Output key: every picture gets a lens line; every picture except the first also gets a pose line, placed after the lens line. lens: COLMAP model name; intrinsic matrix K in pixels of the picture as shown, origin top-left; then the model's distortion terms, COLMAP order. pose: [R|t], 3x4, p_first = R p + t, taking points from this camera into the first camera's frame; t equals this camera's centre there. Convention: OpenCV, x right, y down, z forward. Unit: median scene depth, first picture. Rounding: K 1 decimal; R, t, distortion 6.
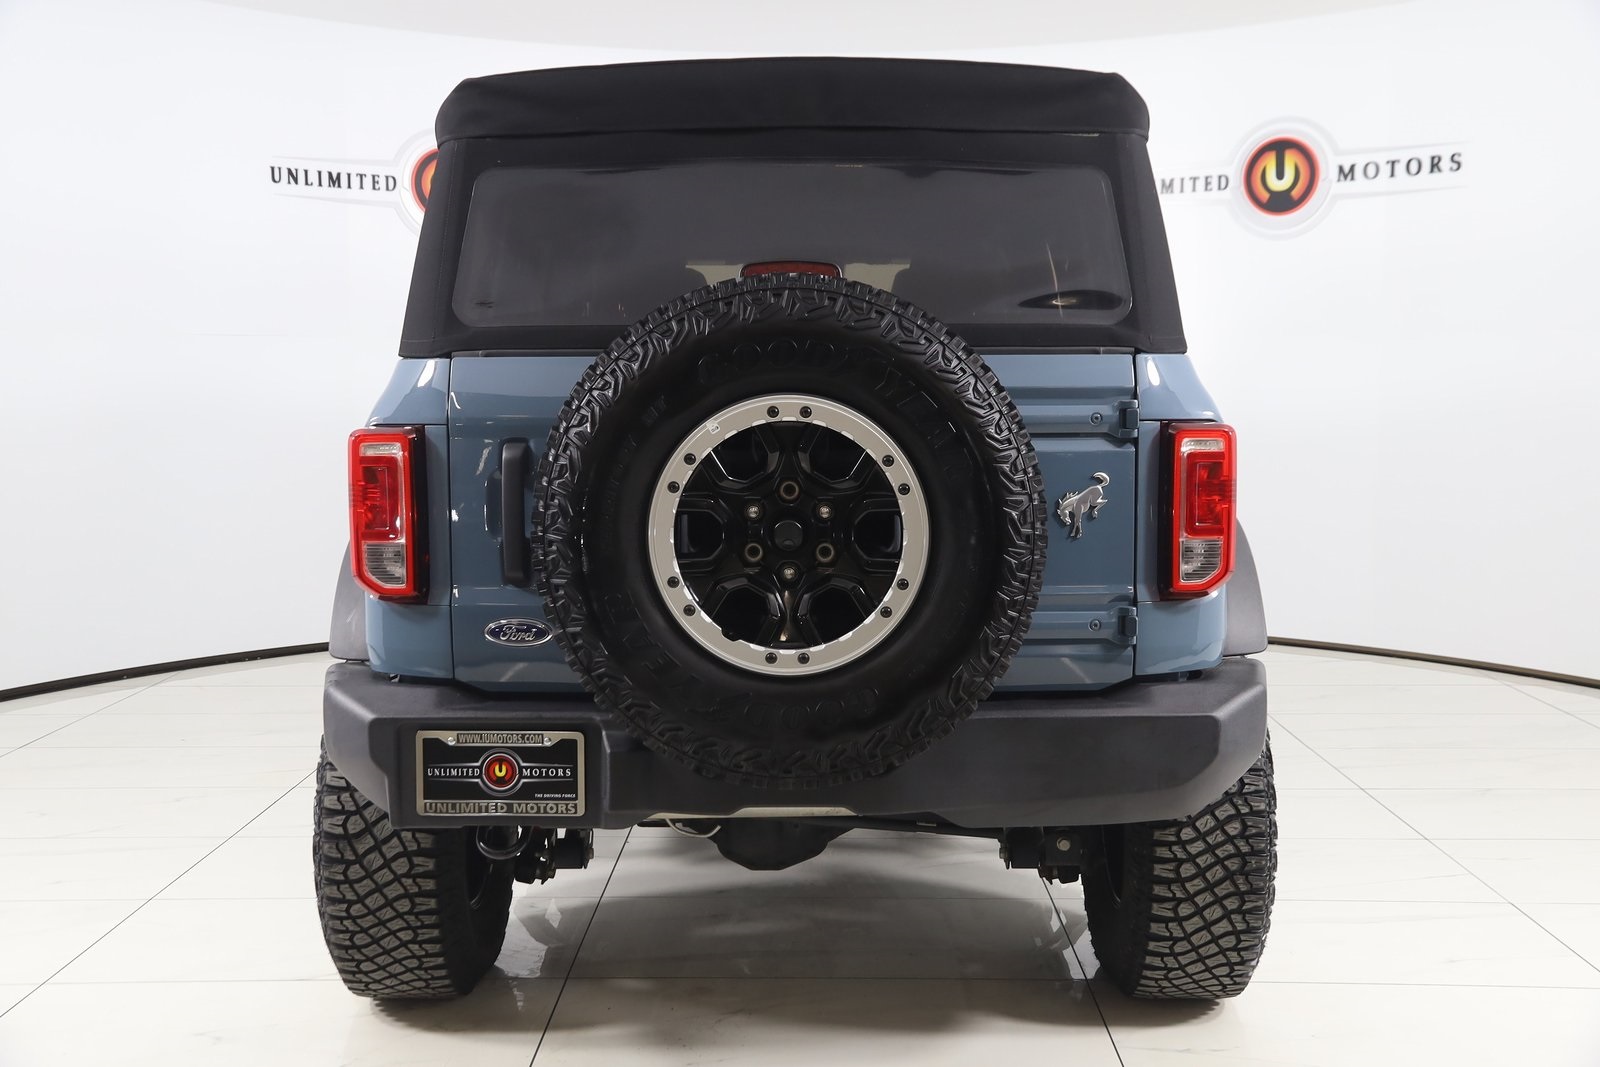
lens RADIAL K [[1679.2, 0, 792.8], [0, 1679.2, 529.1], [0, 0, 1]] dist [0.035681, 0.000000]
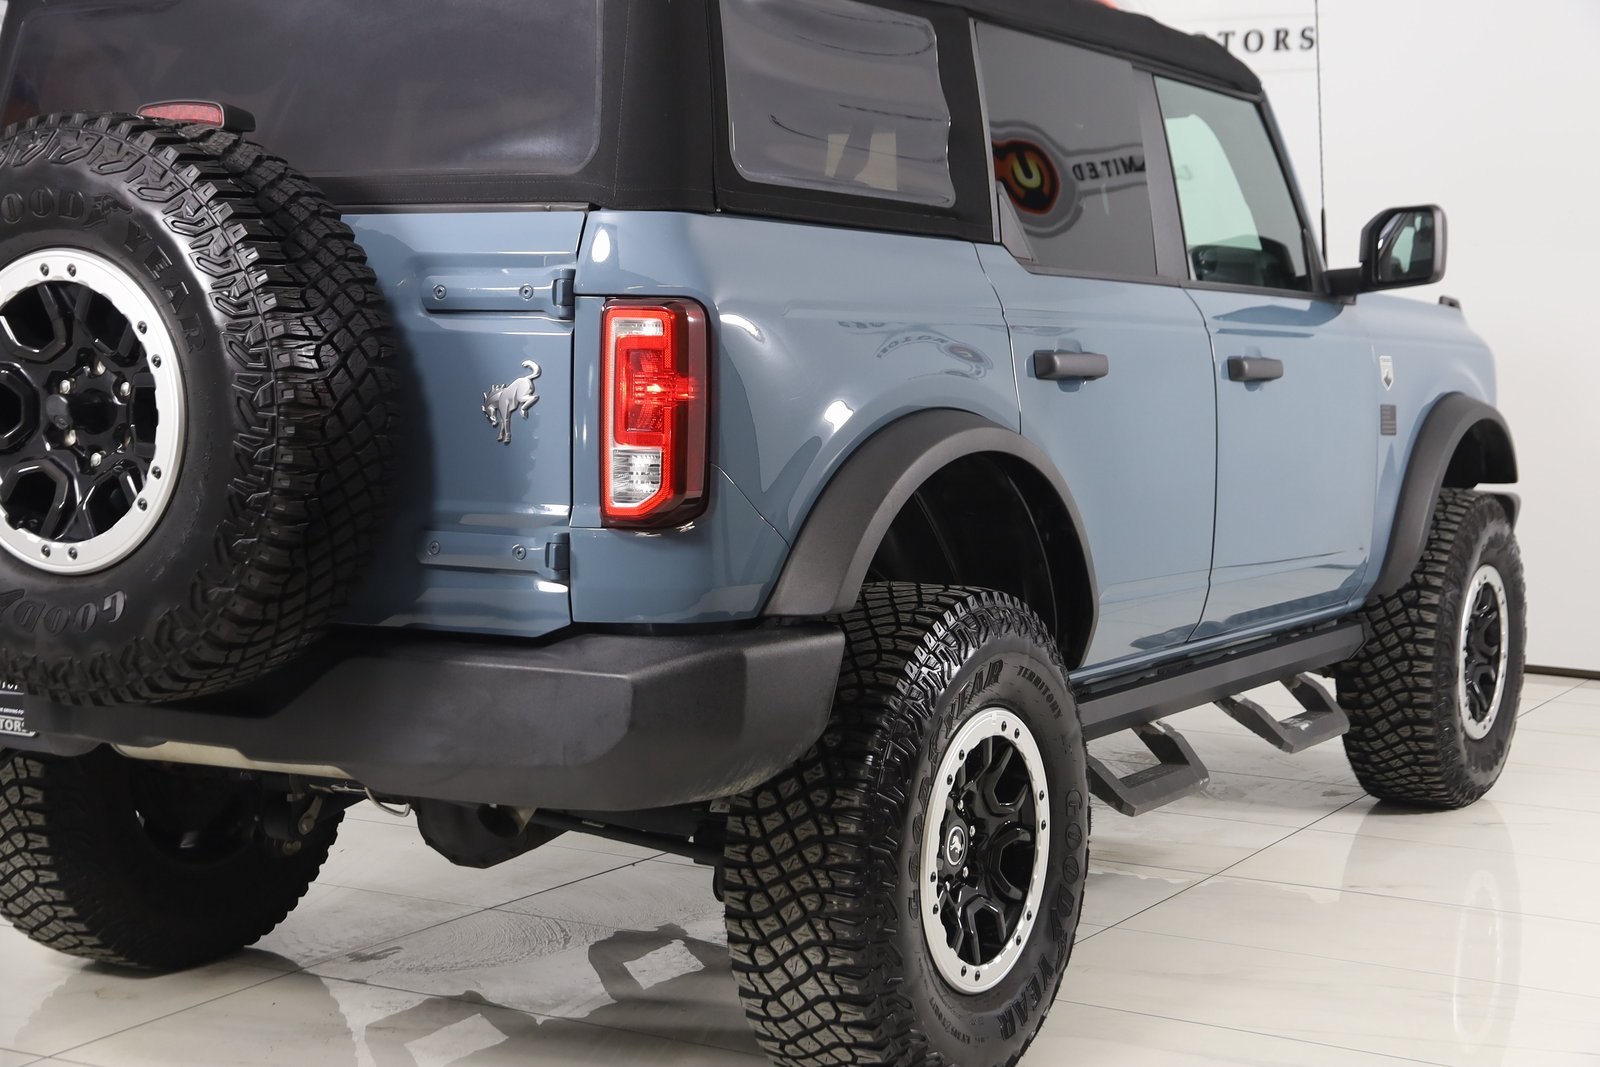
lens RADIAL K [[2373.2, 0, 810.4], [0, 2373.2, 531.4], [0, 0, 1]] dist [0.125707, 0.000000]
pose [[0.873116, 0.049730, -0.484969, 0.763245], [-0.056997, 0.998374, -0.000238, 0.035551], [0.484168, 0.027850, 0.874532, 0.076065]]
